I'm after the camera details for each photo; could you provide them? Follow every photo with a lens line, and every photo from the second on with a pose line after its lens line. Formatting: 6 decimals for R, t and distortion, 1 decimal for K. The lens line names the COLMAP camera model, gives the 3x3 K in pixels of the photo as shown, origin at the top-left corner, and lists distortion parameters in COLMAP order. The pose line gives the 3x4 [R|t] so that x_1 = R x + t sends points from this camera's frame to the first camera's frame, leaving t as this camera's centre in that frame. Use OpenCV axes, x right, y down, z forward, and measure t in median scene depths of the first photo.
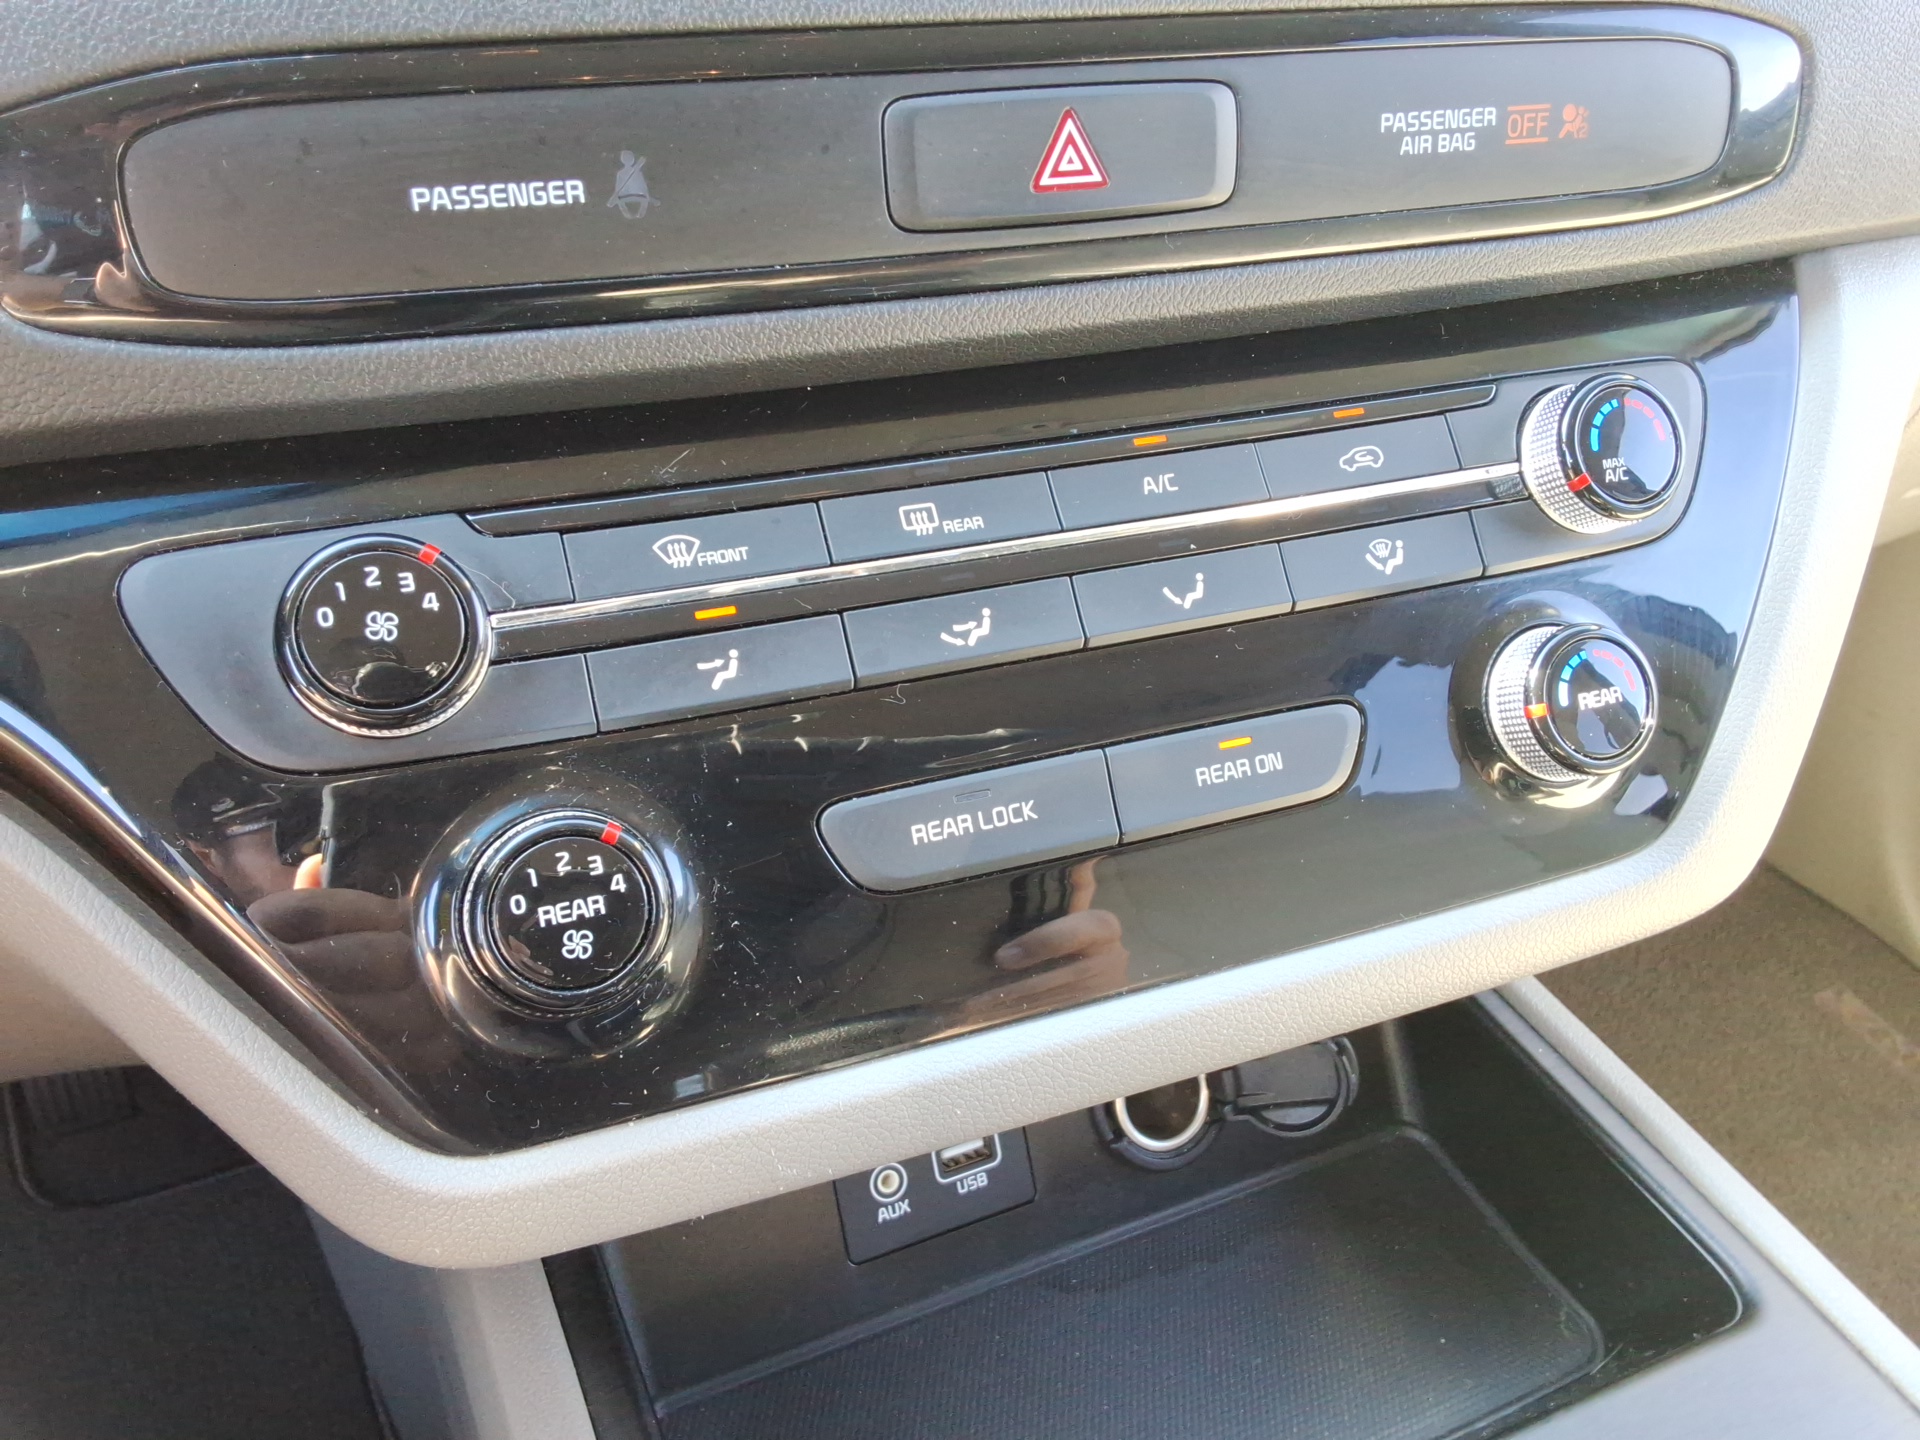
lens RADIAL K [[1539.3, 0, 975.5], [0, 1539.3, 705.9], [0, 0, 1]] dist [0.151055, -0.262772]
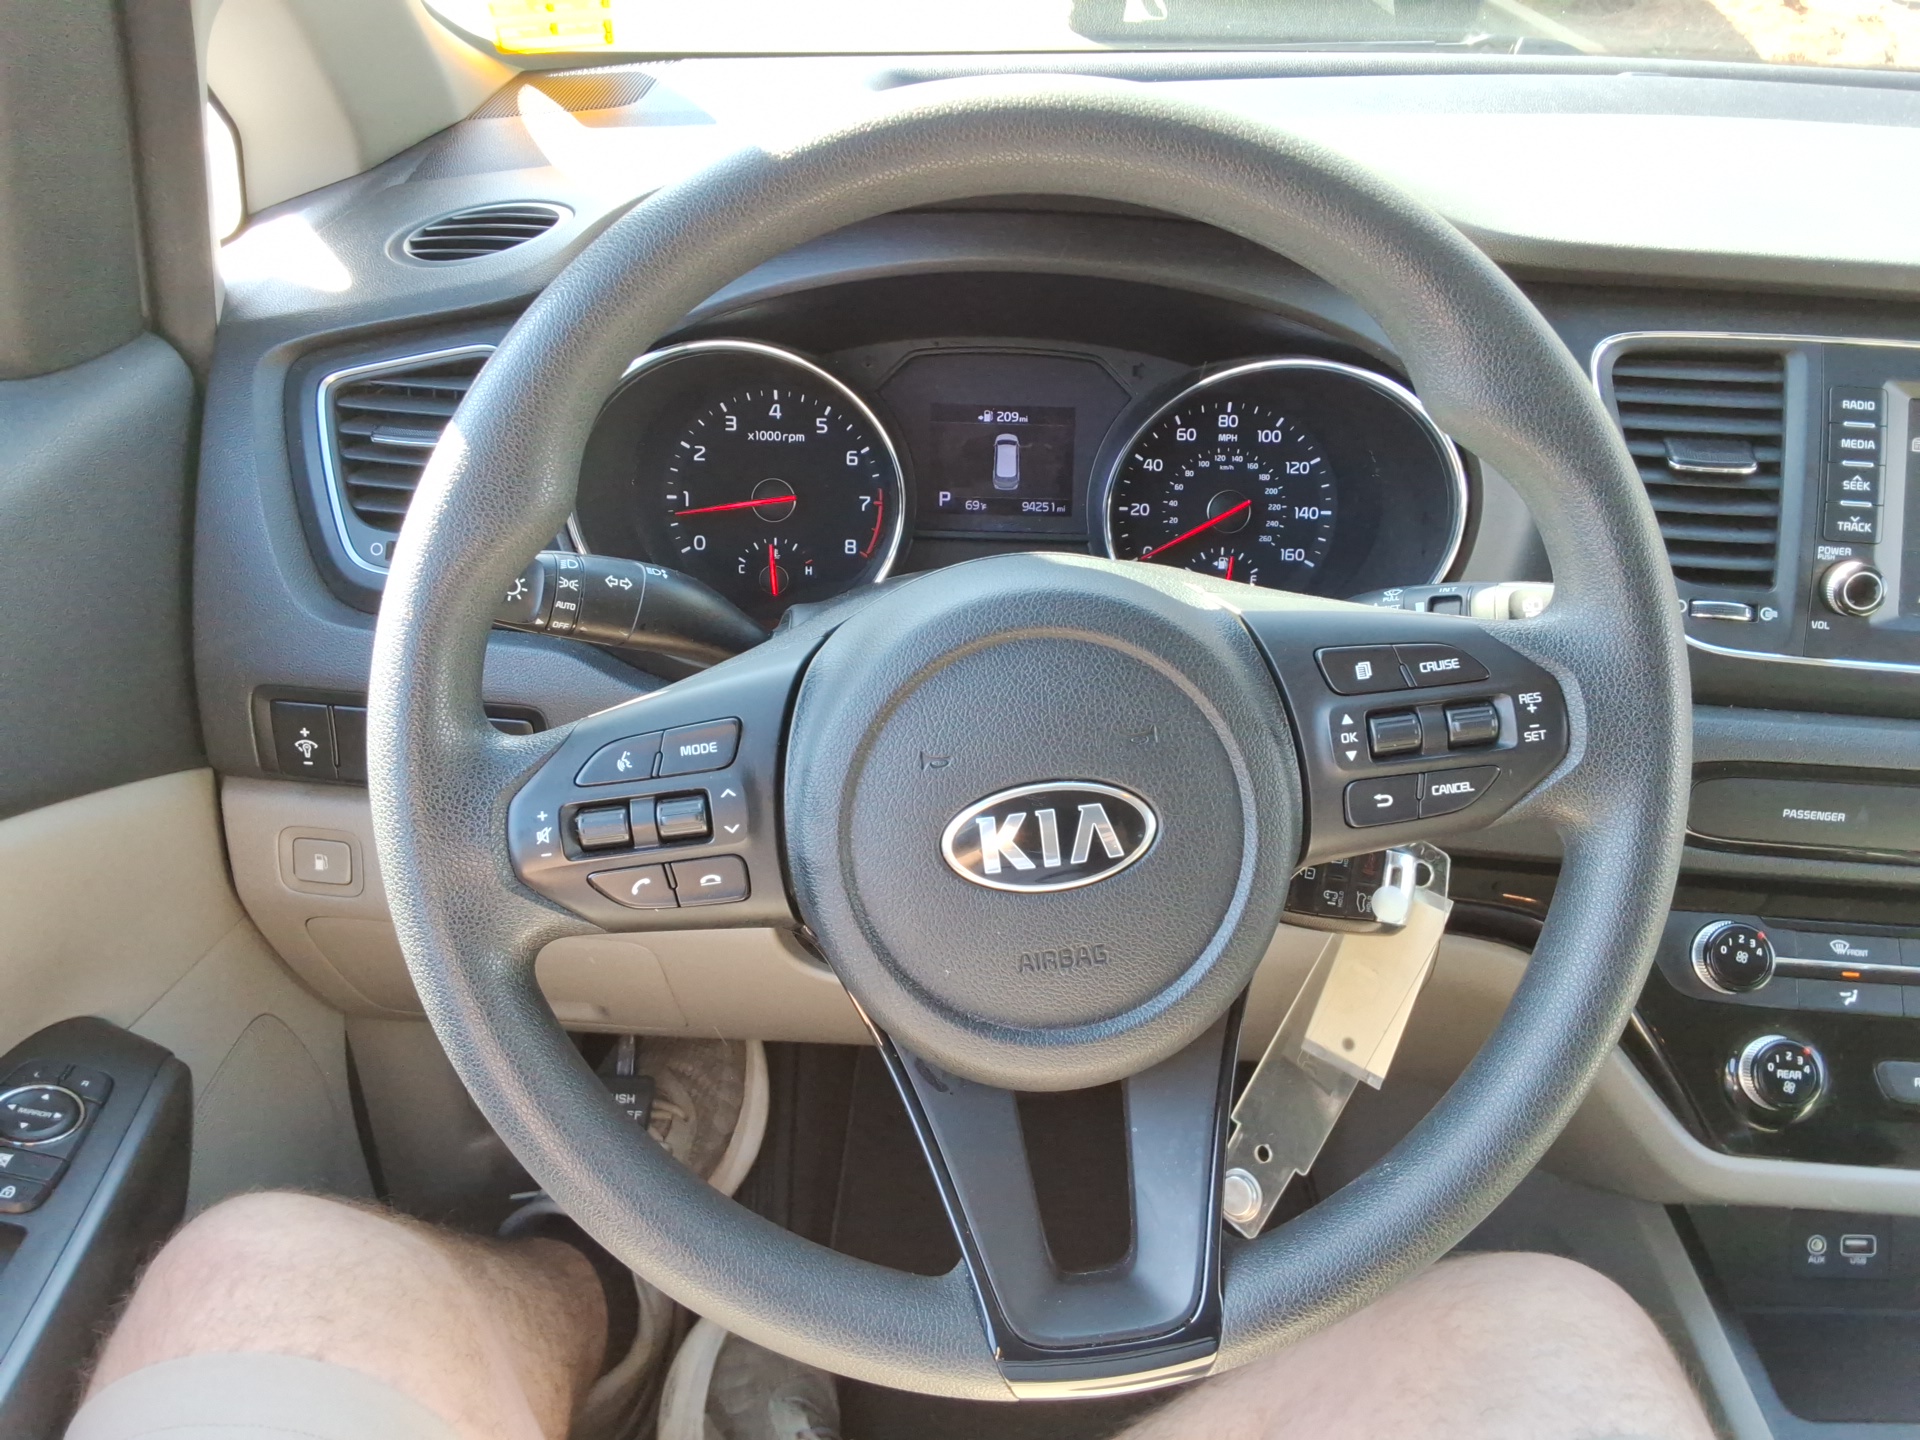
lens RADIAL K [[1542.5, 0, 972.4], [0, 1542.5, 711.6], [0, 0, 1]] dist [0.118720, -0.204179]
pose [[0.899097, 0.192731, -0.393039, -0.489955], [-0.233063, 0.970783, -0.057108, 0.003935], [0.370549, 0.142948, 0.917747, -1.787599]]
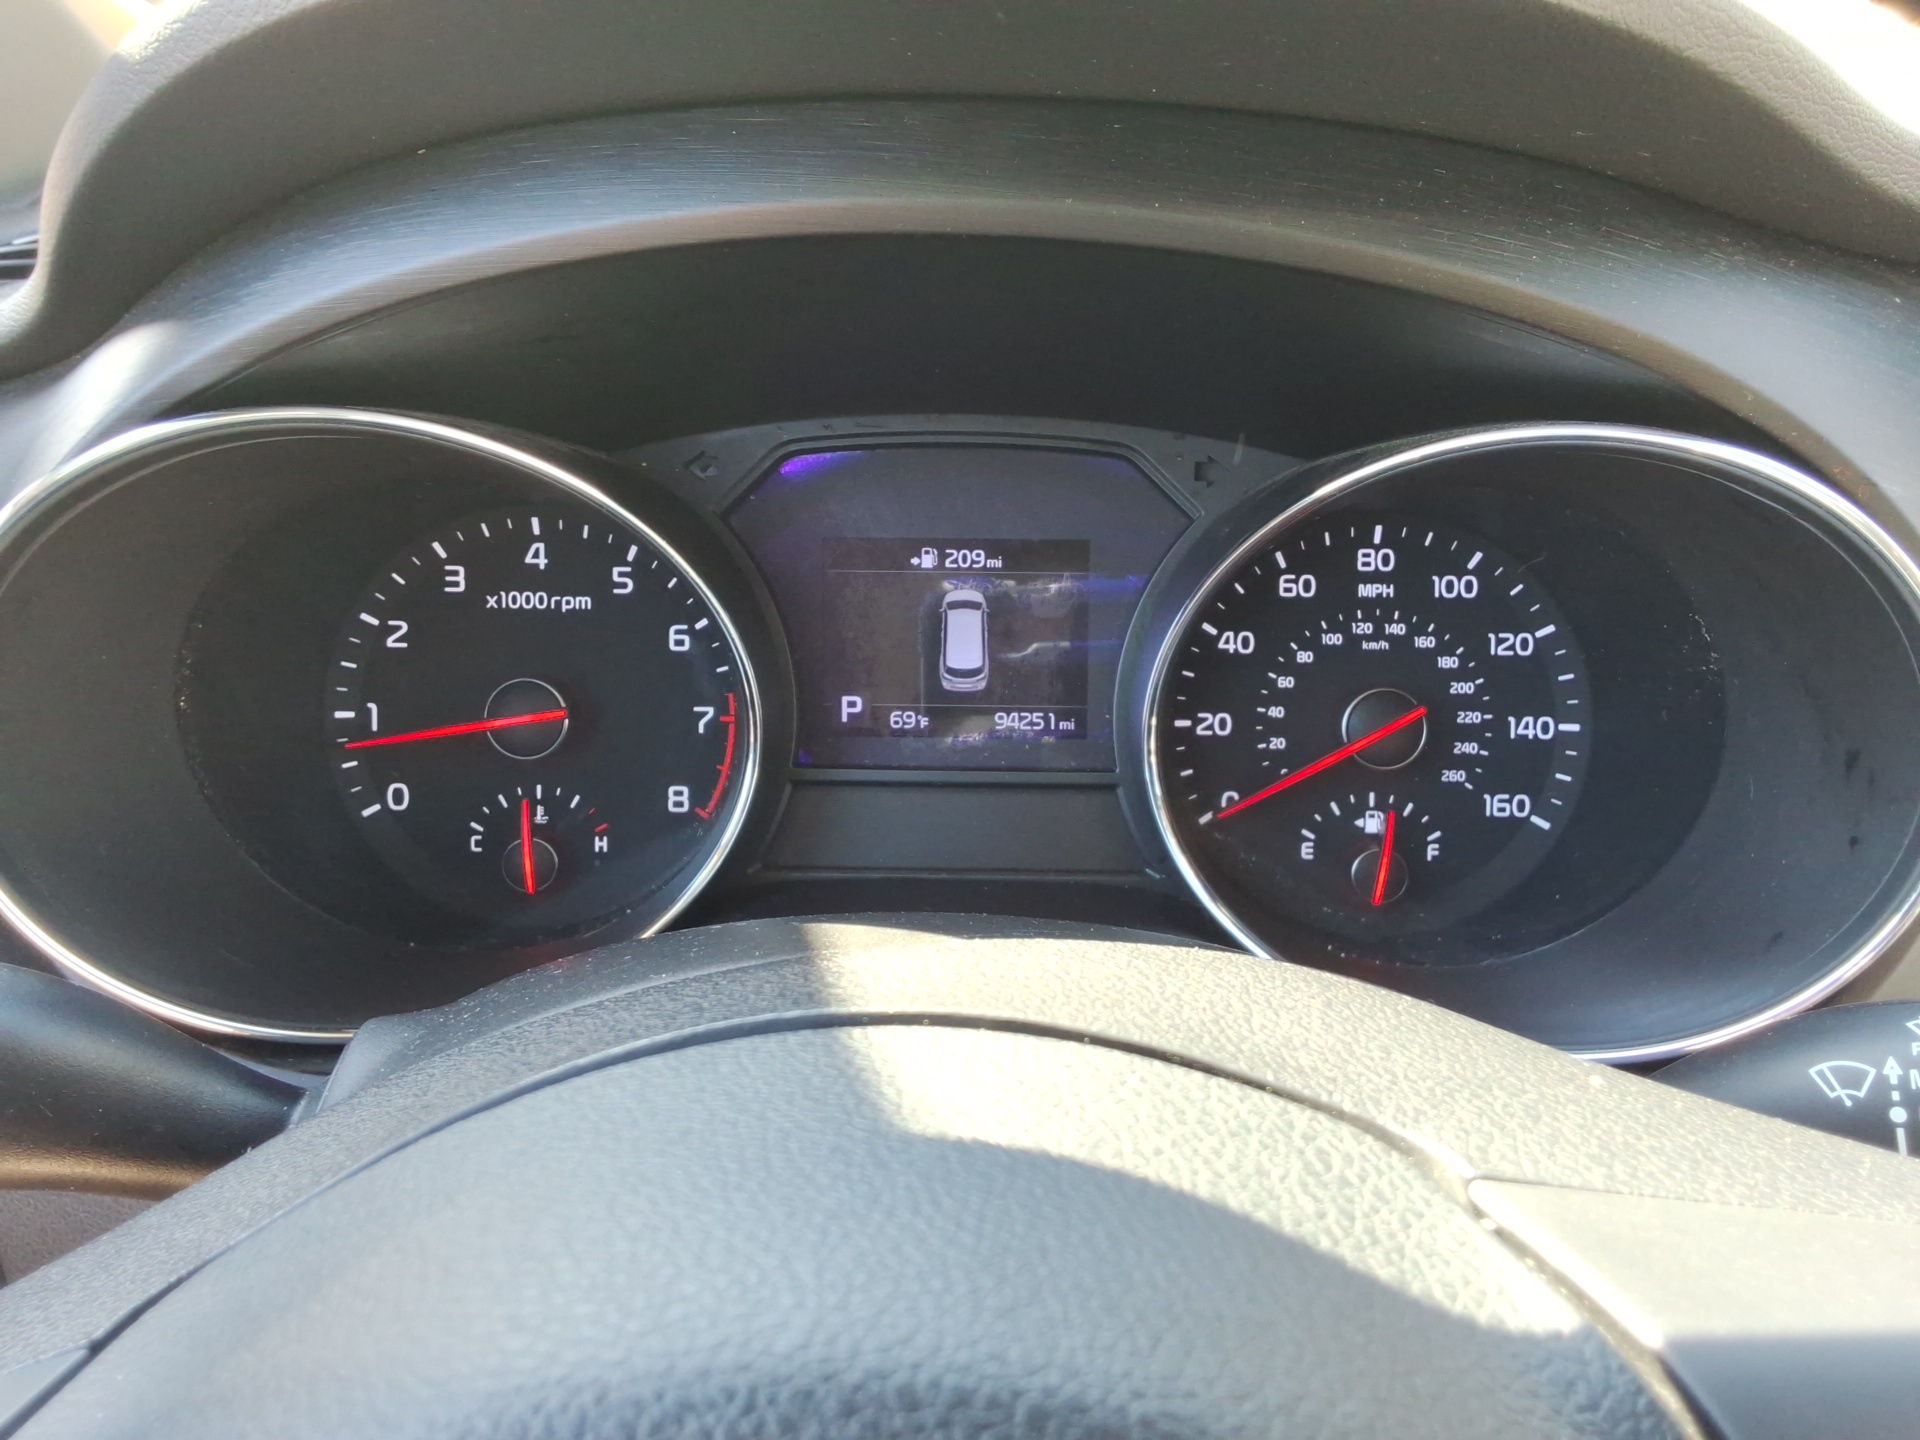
lens RADIAL K [[1539.3, 0, 975.5], [0, 1539.3, 705.9], [0, 0, 1]] dist [0.151055, -0.262772]
pose [[0.881902, 0.144928, -0.448604, -0.901894], [-0.227192, 0.964439, -0.135057, -0.327766], [0.413078, 0.221027, 0.883467, -0.638276]]
